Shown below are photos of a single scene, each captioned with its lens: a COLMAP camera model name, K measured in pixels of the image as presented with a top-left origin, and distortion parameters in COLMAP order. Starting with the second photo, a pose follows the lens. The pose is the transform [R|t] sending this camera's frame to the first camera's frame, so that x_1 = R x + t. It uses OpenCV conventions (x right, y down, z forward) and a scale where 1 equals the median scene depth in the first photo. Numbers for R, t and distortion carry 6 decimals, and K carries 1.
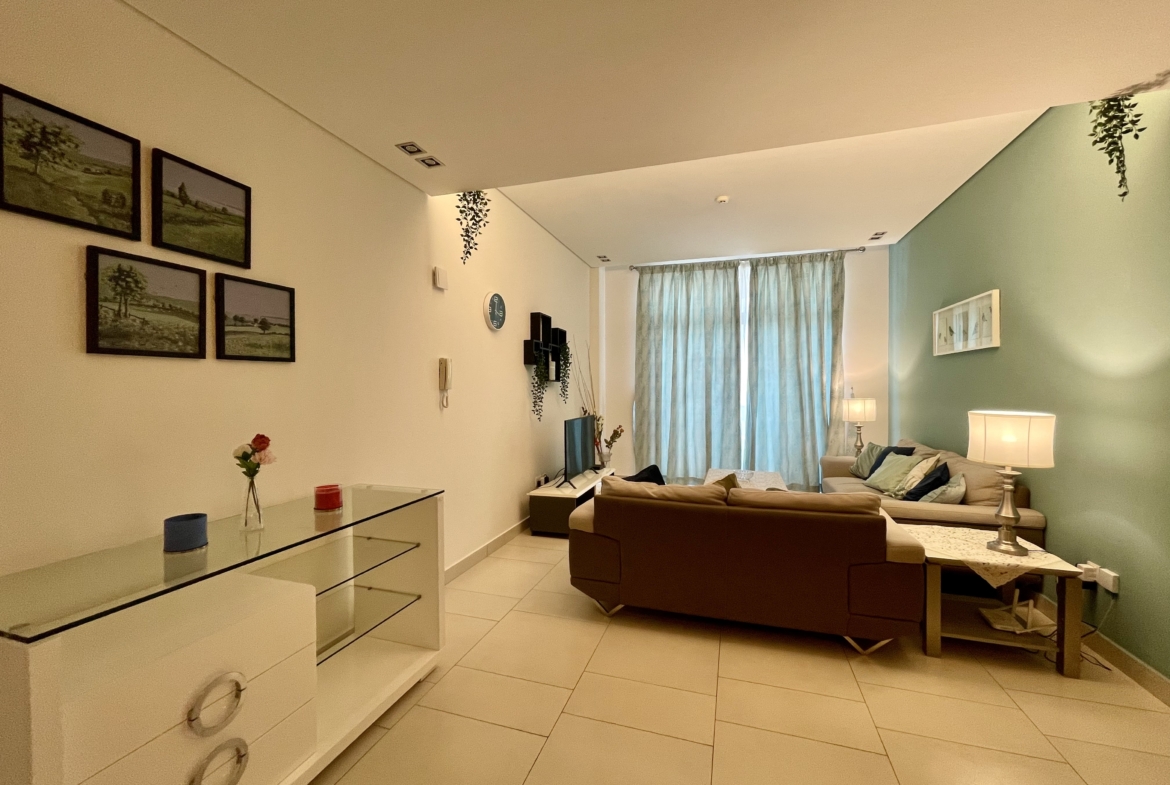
lens RADIAL K [[471.5, 0, 579.4], [0, 471.5, 395.1], [0, 0, 1]] dist [-0.007582, 0.000078]
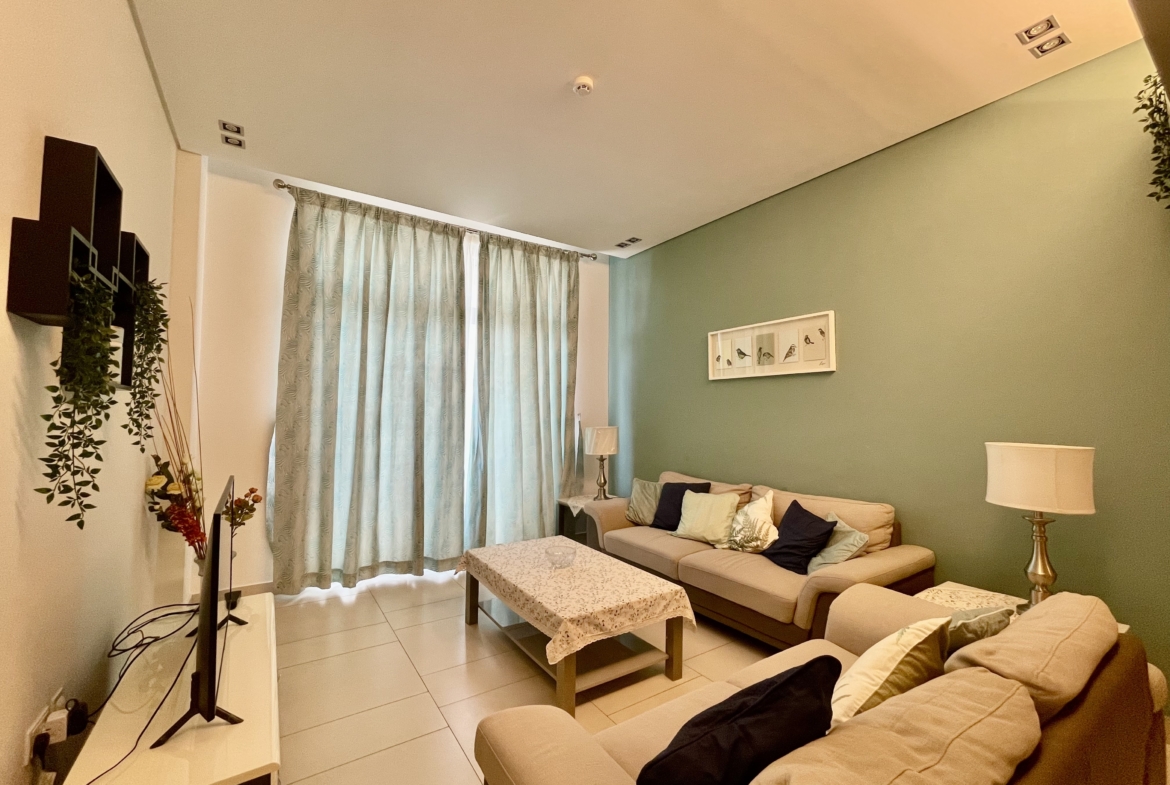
lens RADIAL K [[471.5, 0, 579.4], [0, 471.5, 395.1], [0, 0, 1]] dist [-0.007582, 0.000078]
pose [[0.620392, 0.038427, 0.783350, -0.088539], [0.006317, 0.998522, -0.053985, -0.003559], [-0.784267, 0.038440, 0.619232, 0.446429]]
